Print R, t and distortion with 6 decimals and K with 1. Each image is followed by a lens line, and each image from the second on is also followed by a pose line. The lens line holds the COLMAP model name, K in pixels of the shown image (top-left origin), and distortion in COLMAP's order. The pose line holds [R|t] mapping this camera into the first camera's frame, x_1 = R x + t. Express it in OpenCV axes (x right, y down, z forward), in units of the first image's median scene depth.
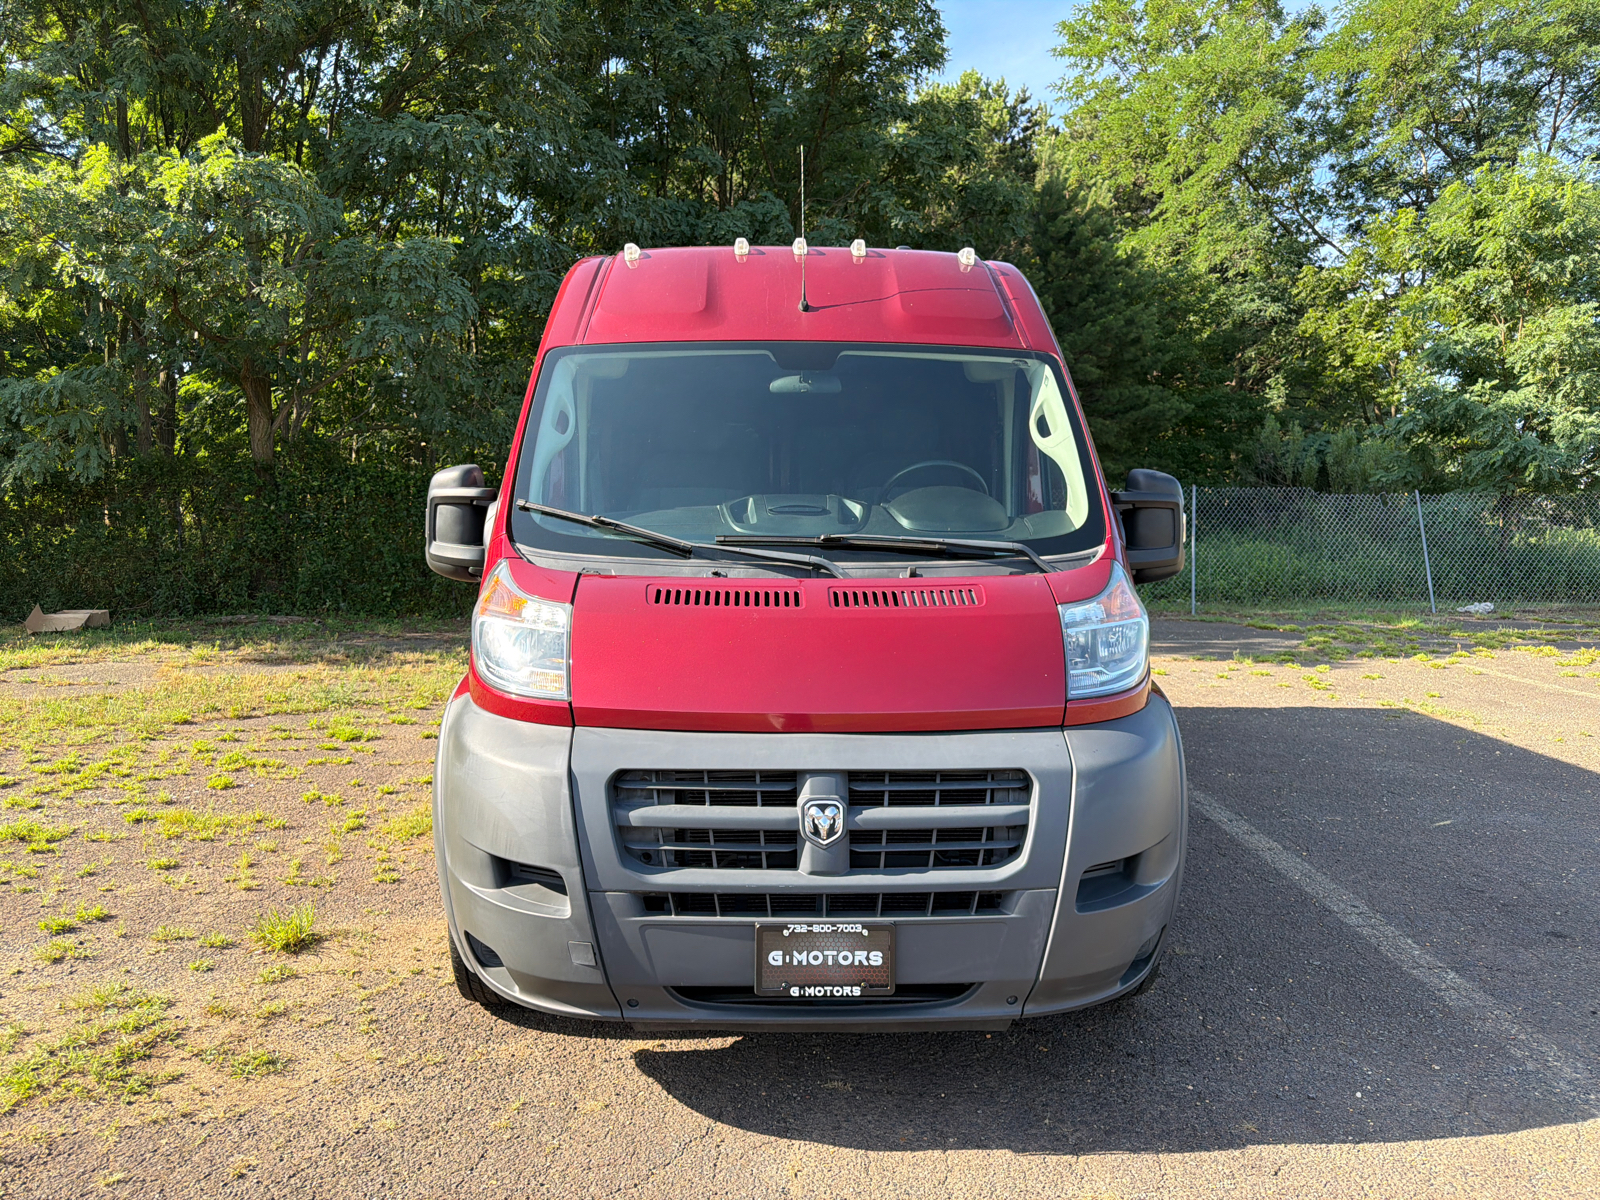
lens RADIAL K [[1131.5, 0, 800.0], [0, 1131.5, 600.0], [0, 0, 1]] dist [0.035572, -0.045541]
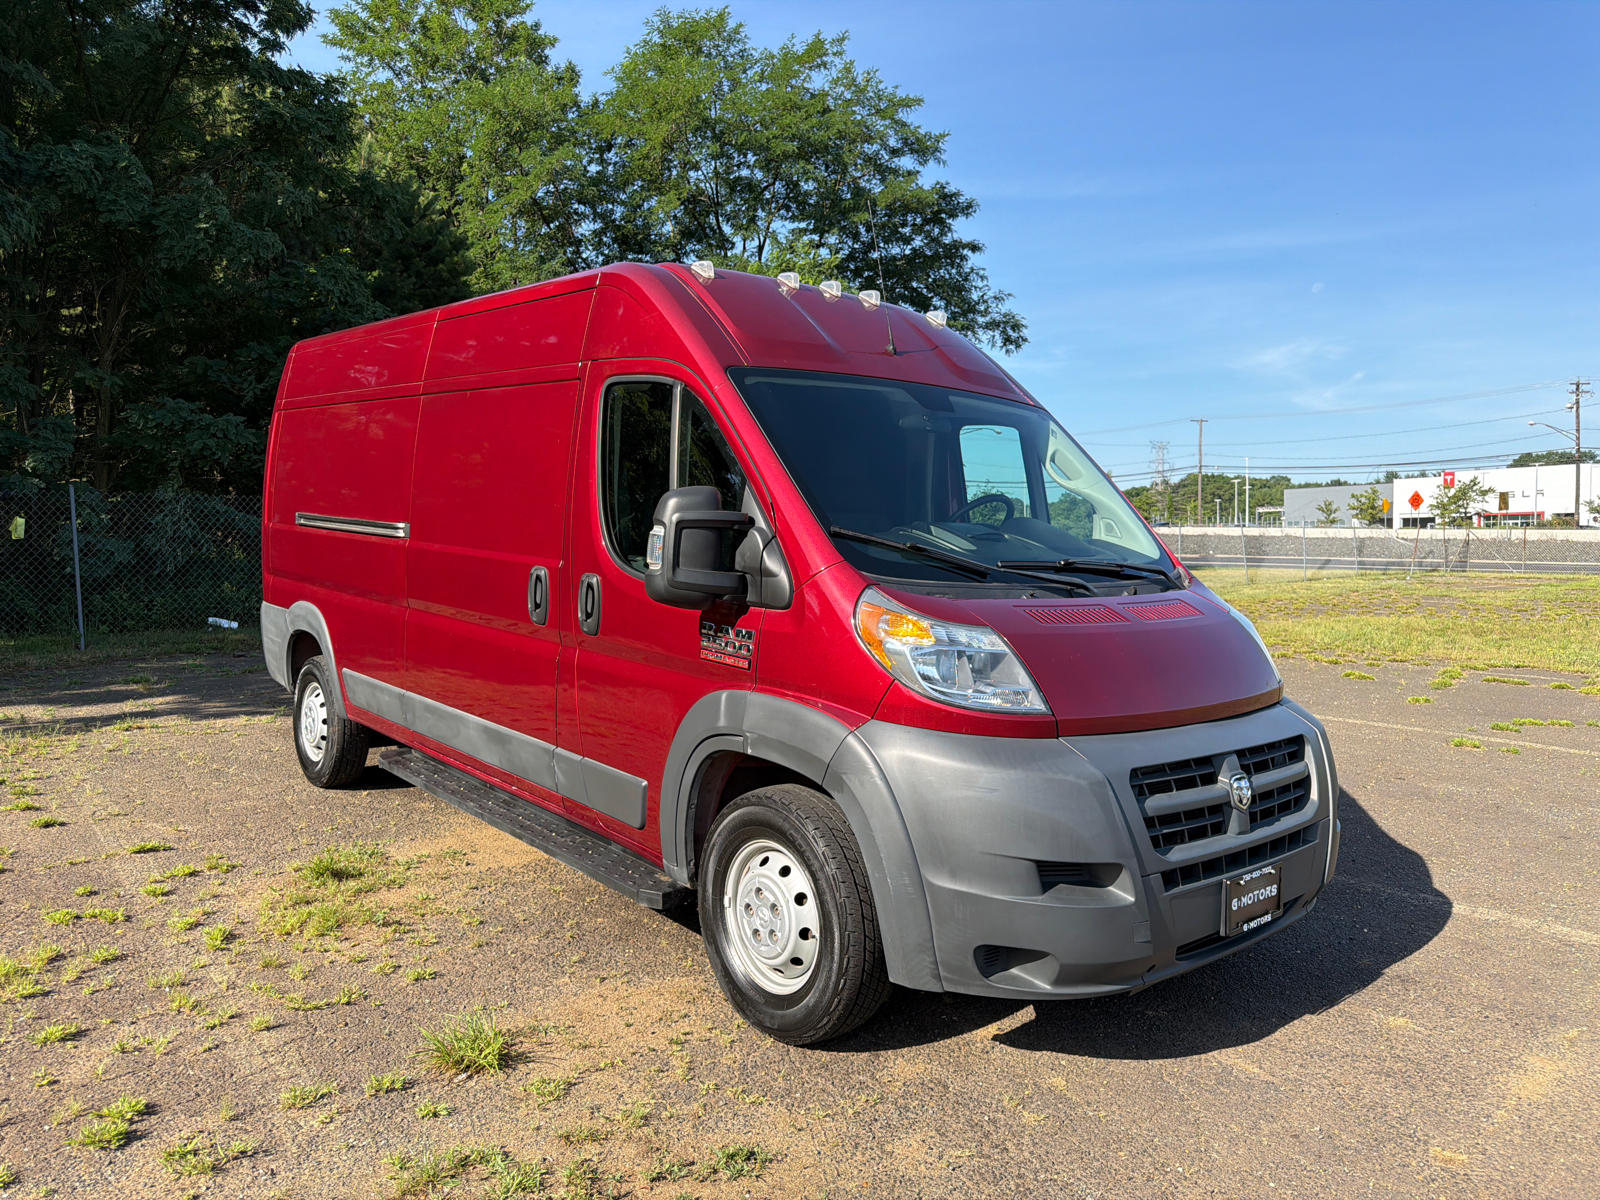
lens RADIAL K [[1130.8, 0, 792.5], [0, 1130.8, 614.6], [0, 0, 1]] dist [0.004646, 0.001118]
pose [[0.778727, -0.032559, 0.626518, -1.052246], [0.030951, 0.999430, 0.013468, -0.029850], [-0.626599, 0.008903, 0.779291, 0.304010]]
